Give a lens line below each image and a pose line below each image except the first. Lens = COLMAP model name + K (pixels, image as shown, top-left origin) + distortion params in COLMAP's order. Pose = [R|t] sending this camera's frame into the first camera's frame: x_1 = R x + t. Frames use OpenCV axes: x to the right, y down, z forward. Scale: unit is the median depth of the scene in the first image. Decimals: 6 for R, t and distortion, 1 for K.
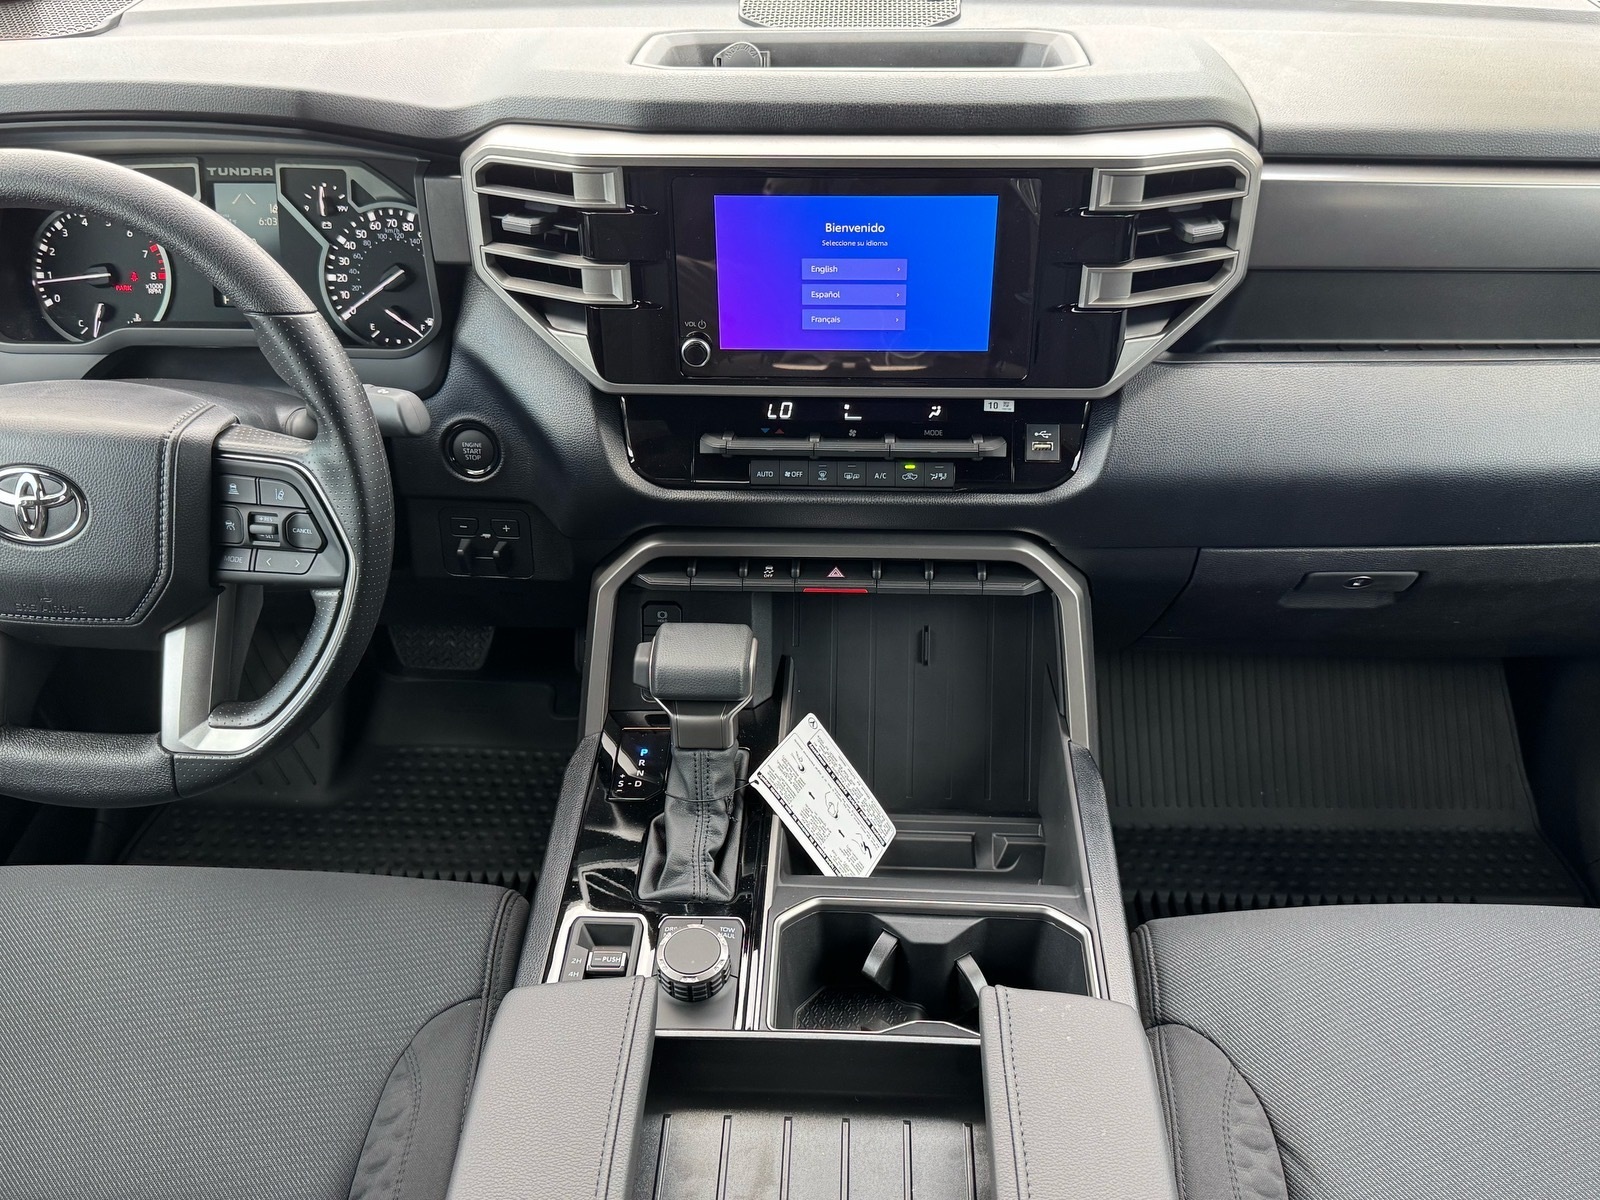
lens RADIAL K [[1451.2, 0, 800.0], [0, 1451.2, 600.0], [0, 0, 1]] dist [0.178046, -0.391817]
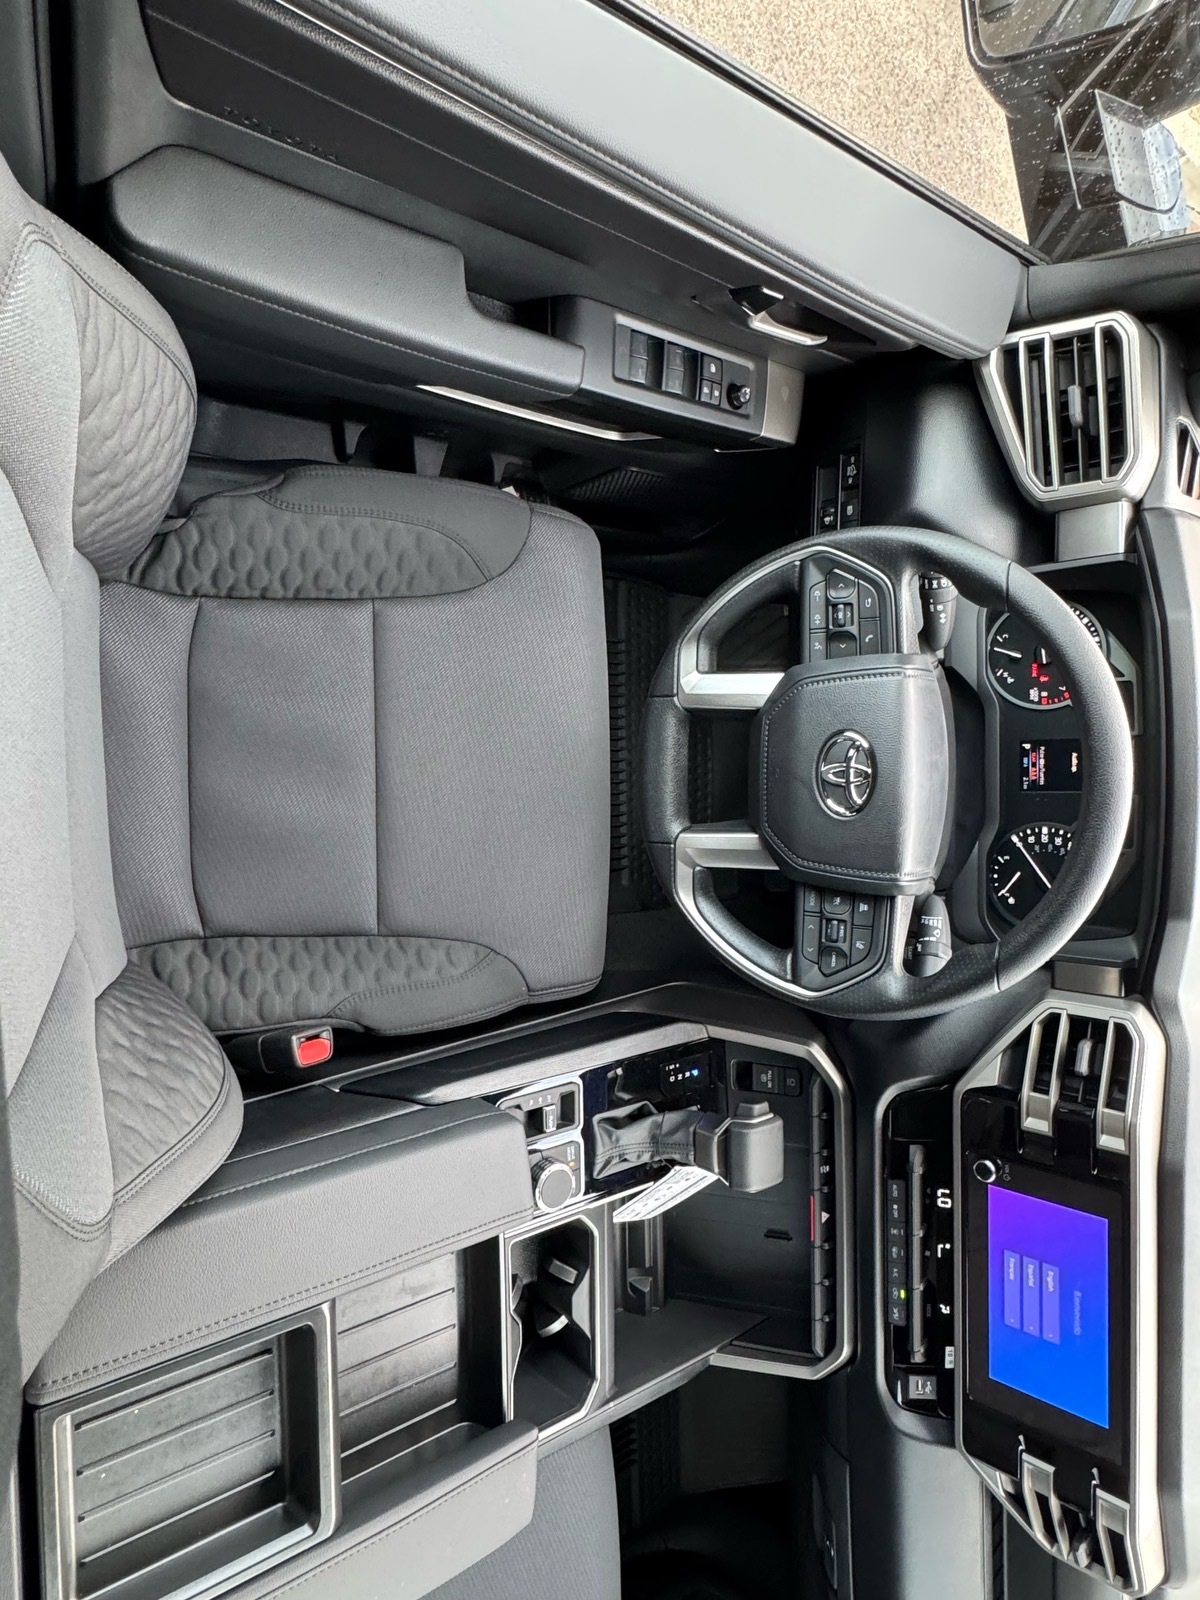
lens RADIAL K [[979.5, 0, 602.4], [0, 979.5, 786.5], [0, 0, 1]] dist [-0.003367, 0.000674]
pose [[0.042585, 0.997118, 0.062782, -0.478336], [-0.968434, 0.025748, 0.247938, -0.057969], [0.245607, -0.071359, 0.966739, 0.058515]]
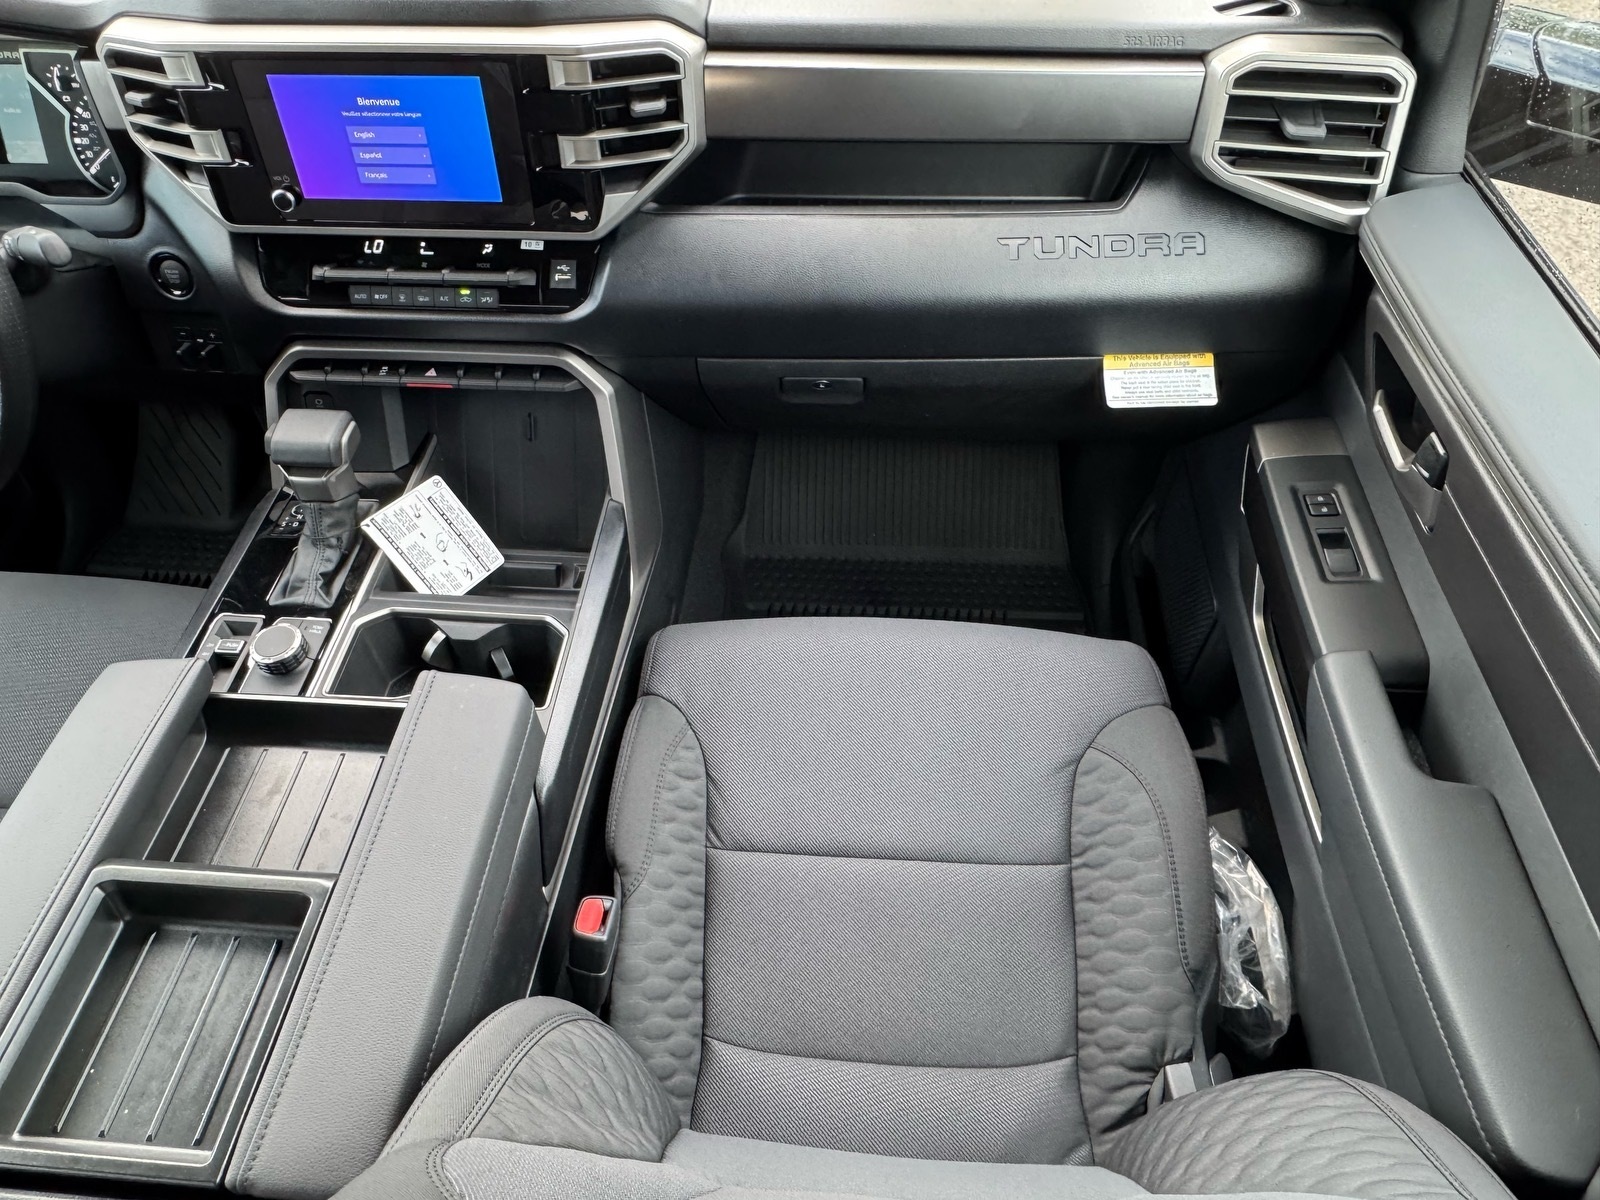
lens RADIAL K [[1049.2, 0, 771.1], [0, 1049.2, 599.8], [0, 0, 1]] dist [-0.001304, 0.000962]
pose [[0.998915, 0.022877, -0.040567, 0.398358], [-0.014158, 0.978980, 0.203464, -0.015278], [0.044369, -0.202669, 0.978242, 0.018004]]
